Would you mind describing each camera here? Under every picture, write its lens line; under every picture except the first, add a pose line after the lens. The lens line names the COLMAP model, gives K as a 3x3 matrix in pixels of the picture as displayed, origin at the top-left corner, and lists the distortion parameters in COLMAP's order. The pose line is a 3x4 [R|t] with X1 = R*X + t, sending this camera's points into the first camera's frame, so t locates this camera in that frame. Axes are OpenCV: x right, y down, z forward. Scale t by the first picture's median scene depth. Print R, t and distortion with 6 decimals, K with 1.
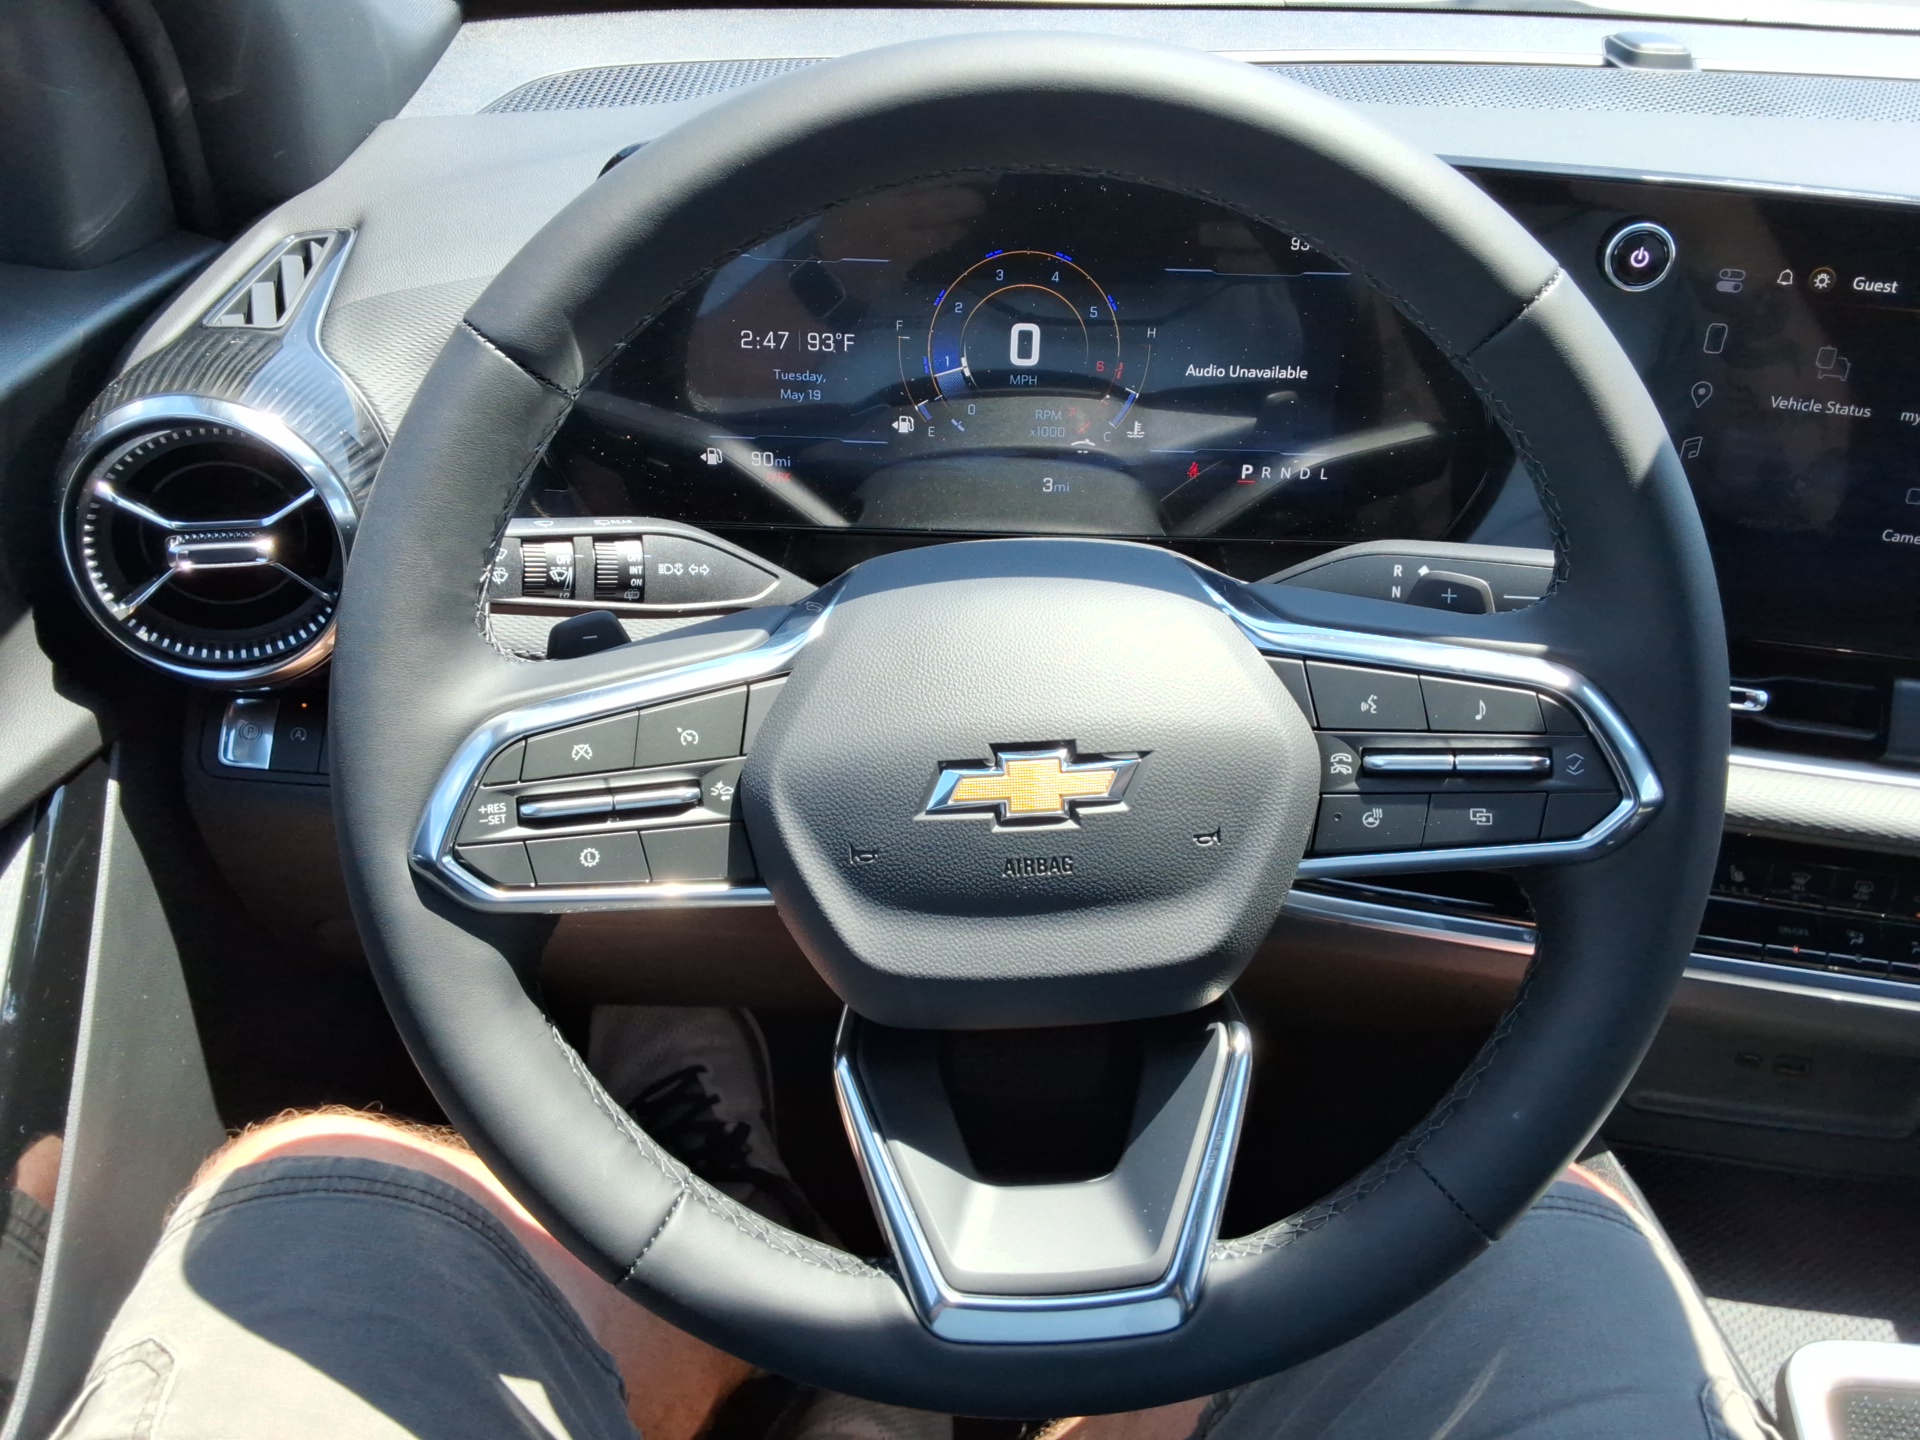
lens RADIAL K [[1556.6, 0, 986.2], [0, 1556.6, 709.4], [0, 0, 1]] dist [0.080036, -0.119551]
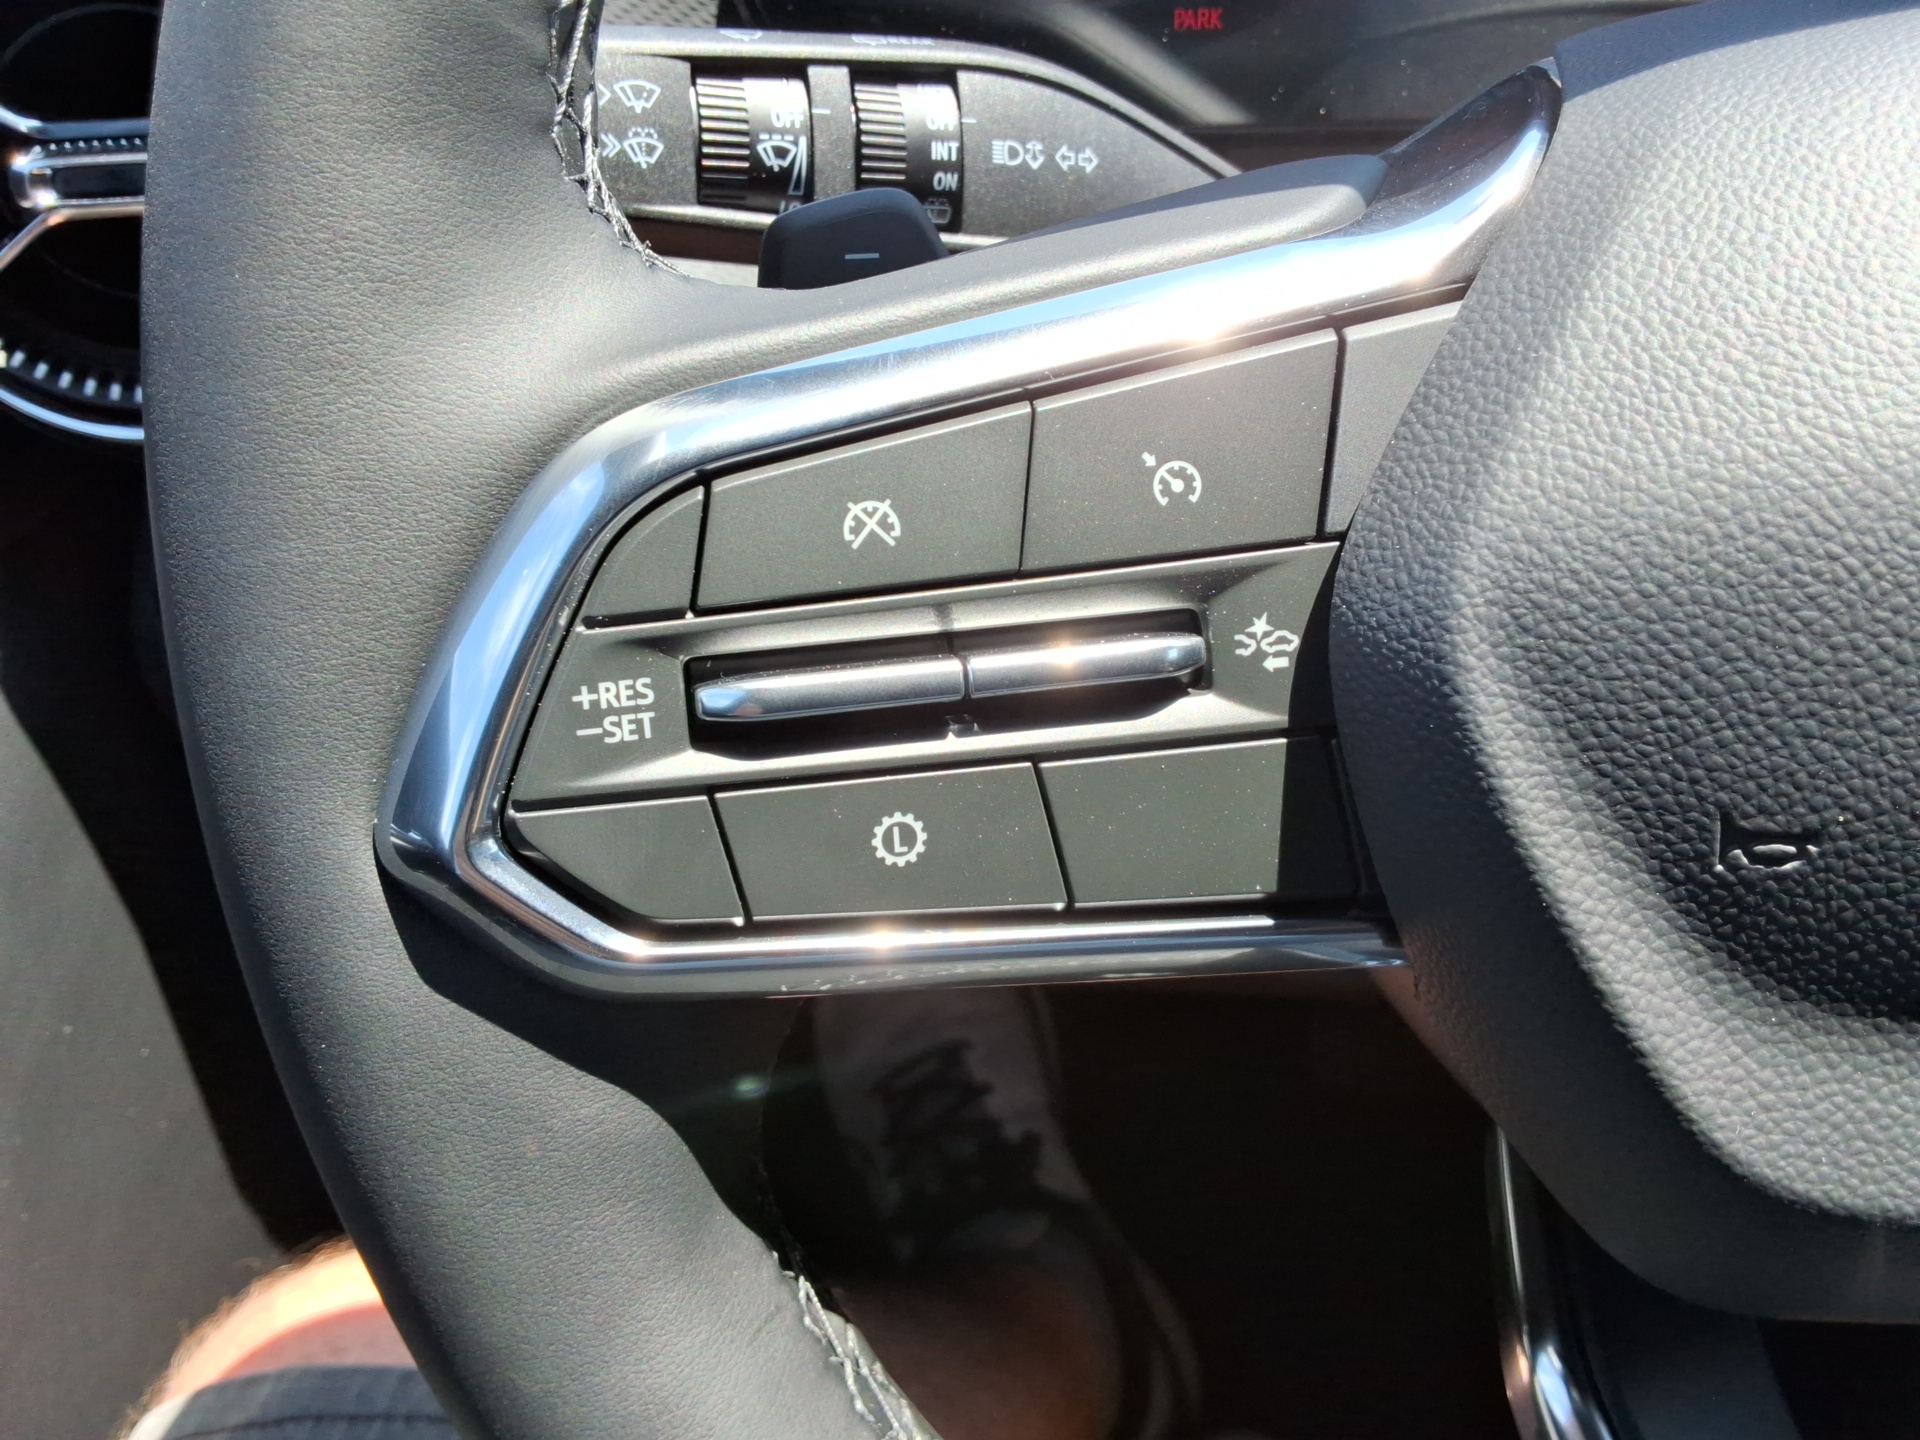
lens RADIAL K [[1556.6, 0, 971.8], [0, 1556.6, 723.9], [0, 0, 1]] dist [0.080036, -0.119551]
pose [[0.991553, 0.001901, -0.129686, -0.163842], [0.009394, 0.996214, 0.086425, 0.034547], [0.129359, -0.086913, 0.987782, 0.567294]]
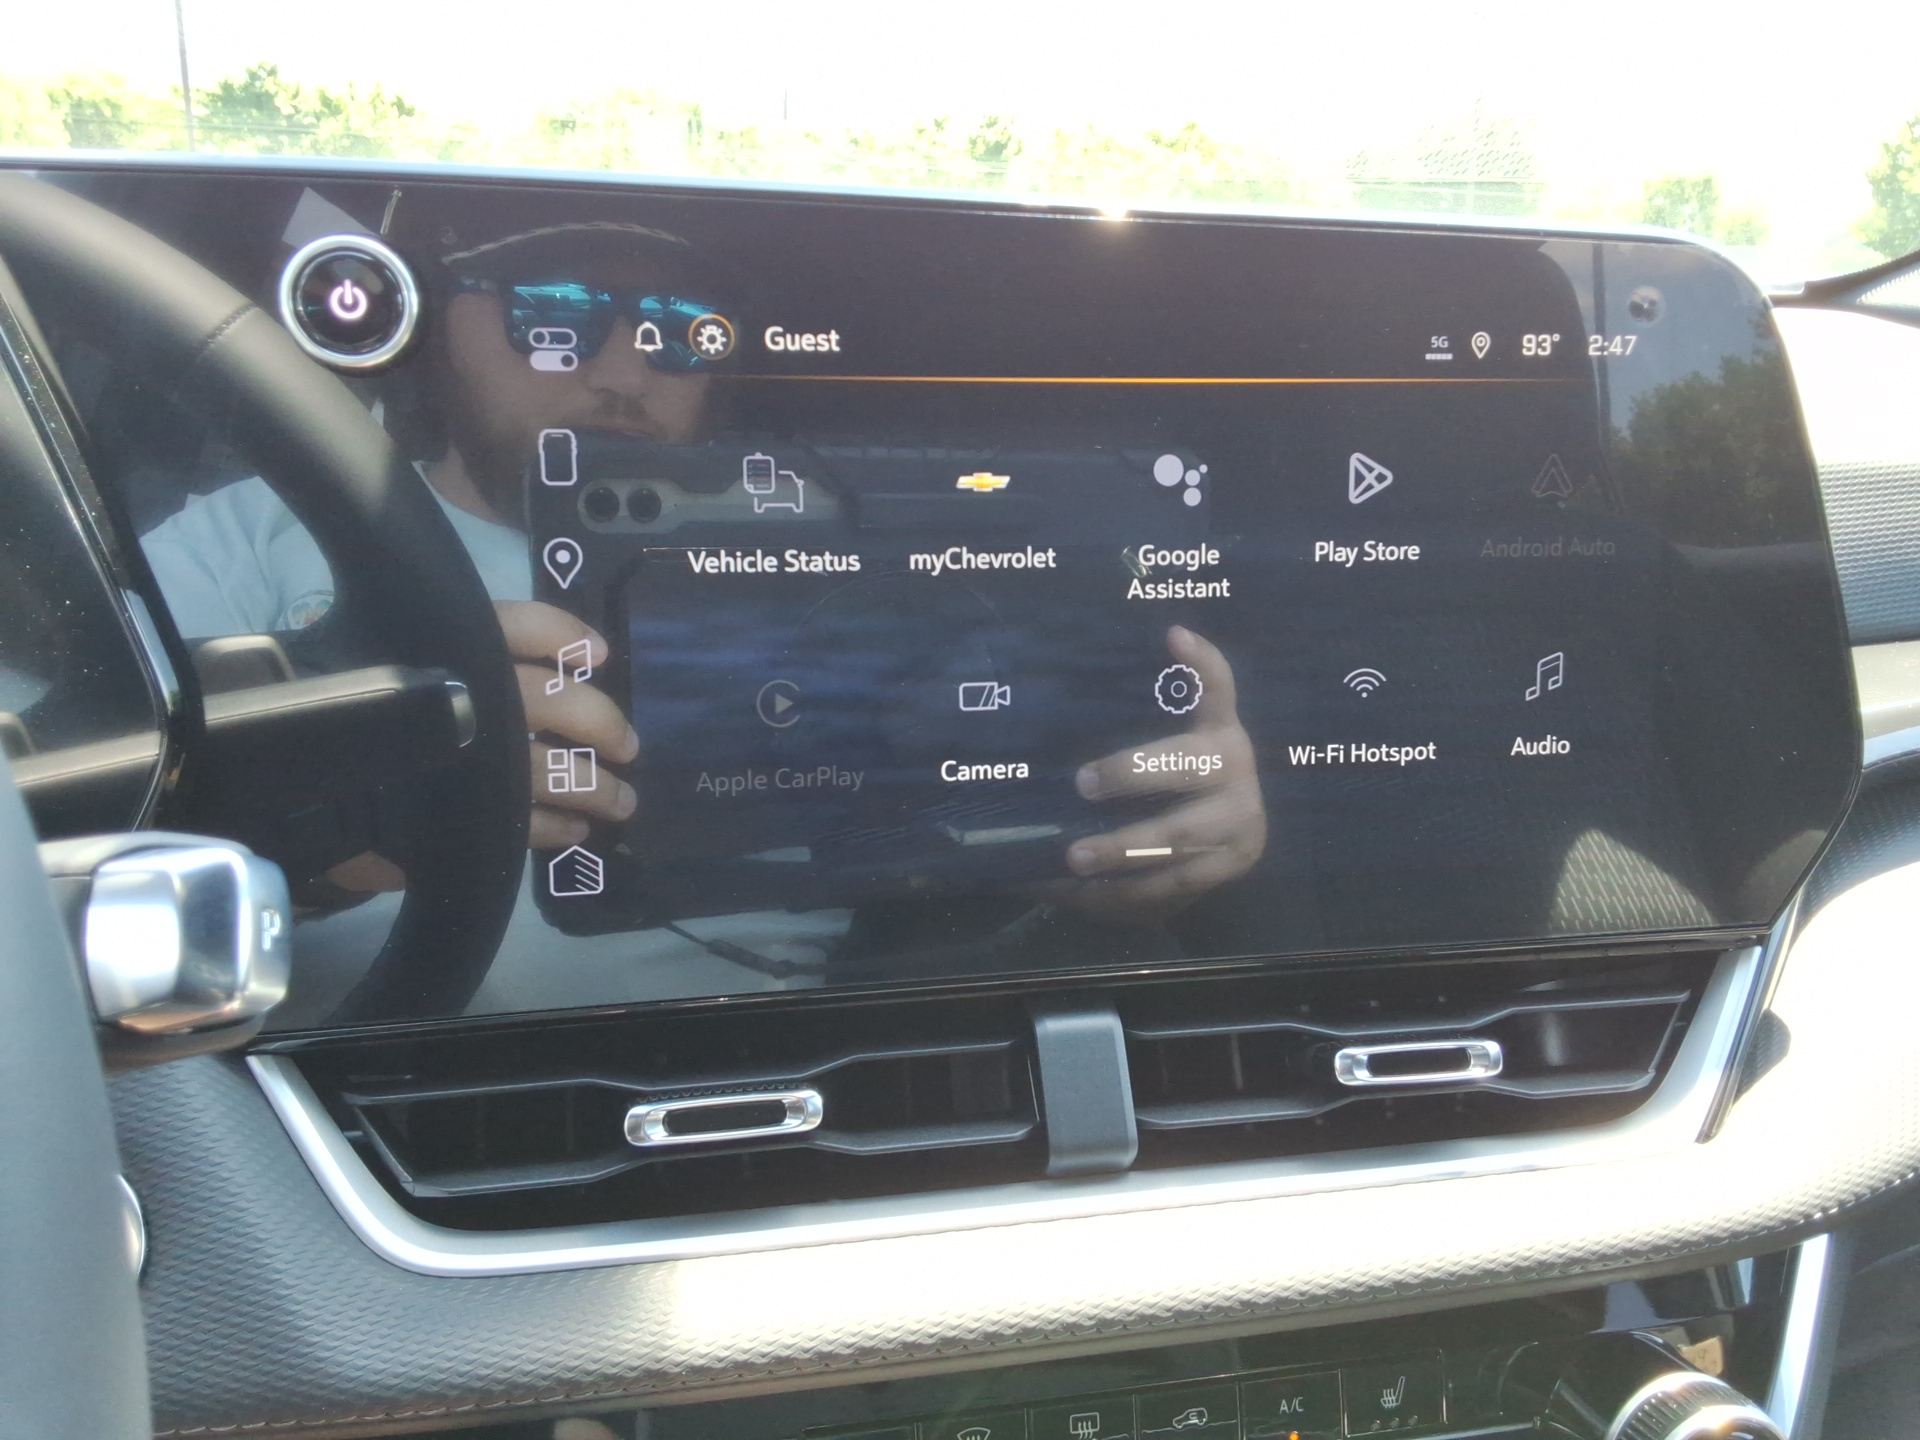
lens RADIAL K [[1556.6, 0, 963.5], [0, 1556.6, 734.9], [0, 0, 1]] dist [0.080036, -0.119551]
pose [[0.923487, -0.120643, 0.364167, 0.439773], [0.220469, 0.943750, -0.246435, 0.019579], [-0.313952, 0.307867, 0.898138, 0.577582]]
